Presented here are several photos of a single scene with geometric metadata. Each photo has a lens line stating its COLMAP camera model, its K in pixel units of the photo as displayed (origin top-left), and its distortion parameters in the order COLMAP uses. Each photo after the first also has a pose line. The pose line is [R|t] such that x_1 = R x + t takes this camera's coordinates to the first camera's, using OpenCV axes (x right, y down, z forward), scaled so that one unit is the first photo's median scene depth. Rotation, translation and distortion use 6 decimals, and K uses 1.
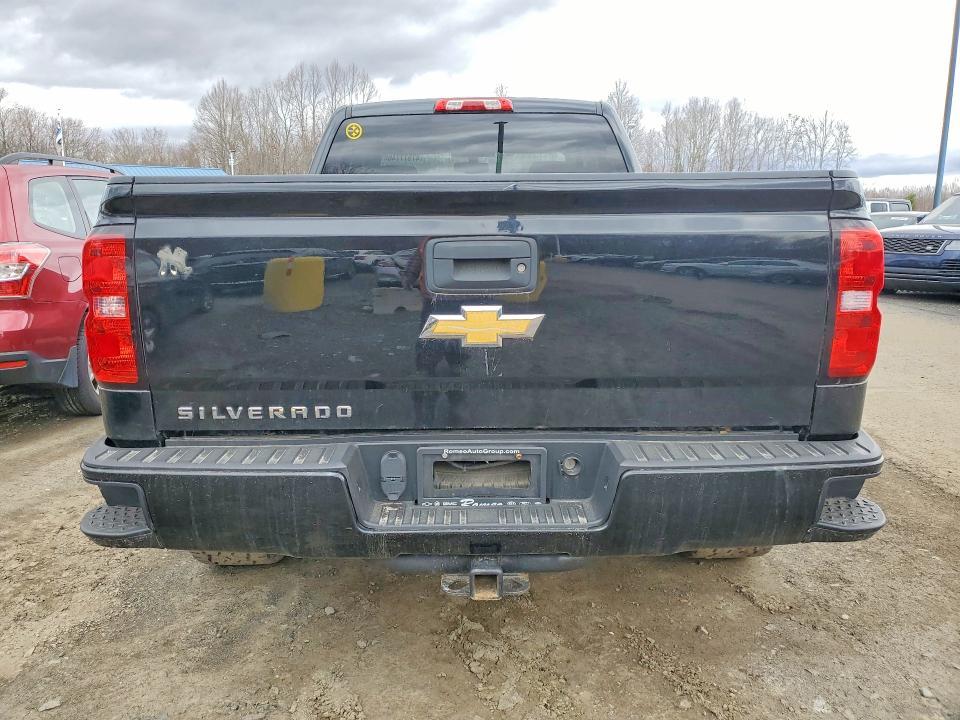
lens RADIAL K [[745.8, 0, 476.0], [0, 745.8, 356.4], [0, 0, 1]] dist [0.009193, 0.007801]
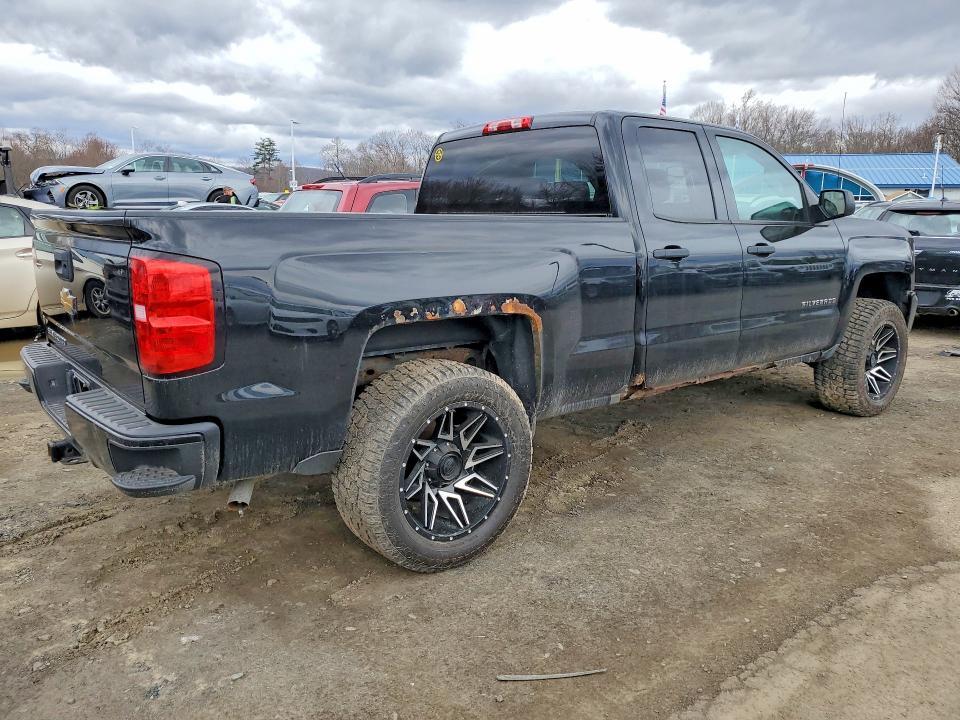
lens RADIAL K [[750.4, 0, 480.0], [0, 750.4, 360.0], [0, 0, 1]] dist [0.006401, 0.001366]
pose [[0.625433, 0.162477, -0.763174, 0.866585], [-0.148294, 0.985005, 0.088175, -0.089974], [0.766056, 0.058027, 0.640149, 0.289569]]
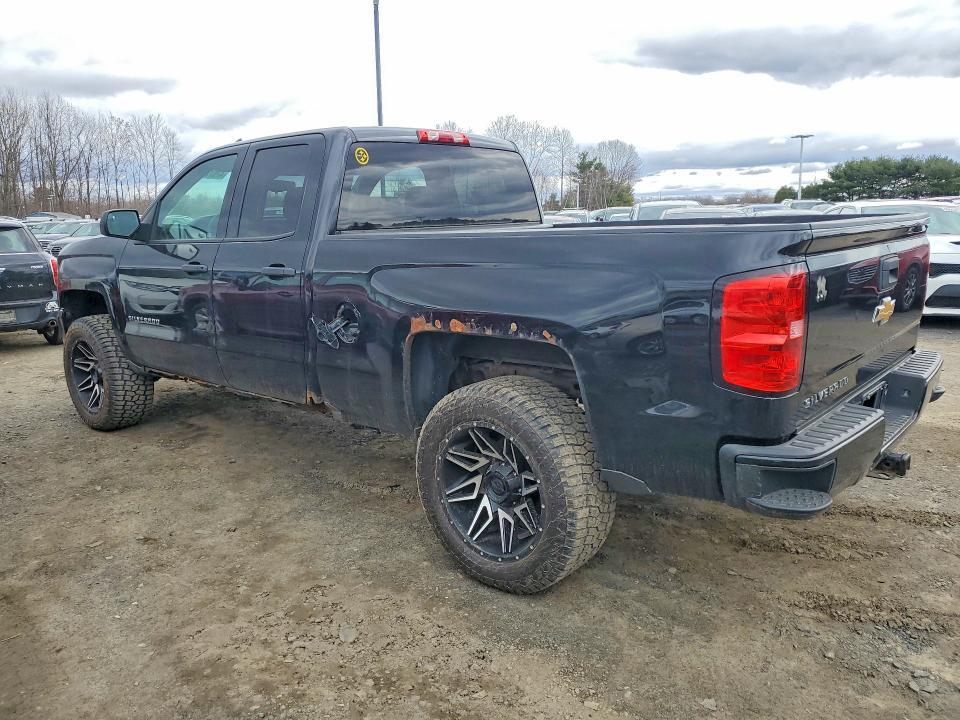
lens RADIAL K [[745.8, 0, 476.0], [0, 745.8, 356.4], [0, 0, 1]] dist [0.009193, 0.007801]
pose [[0.655535, -0.152058, 0.739697, -0.824584], [0.155453, 0.985711, 0.064865, -0.086037], [-0.738991, 0.072467, 0.669807, 0.263252]]
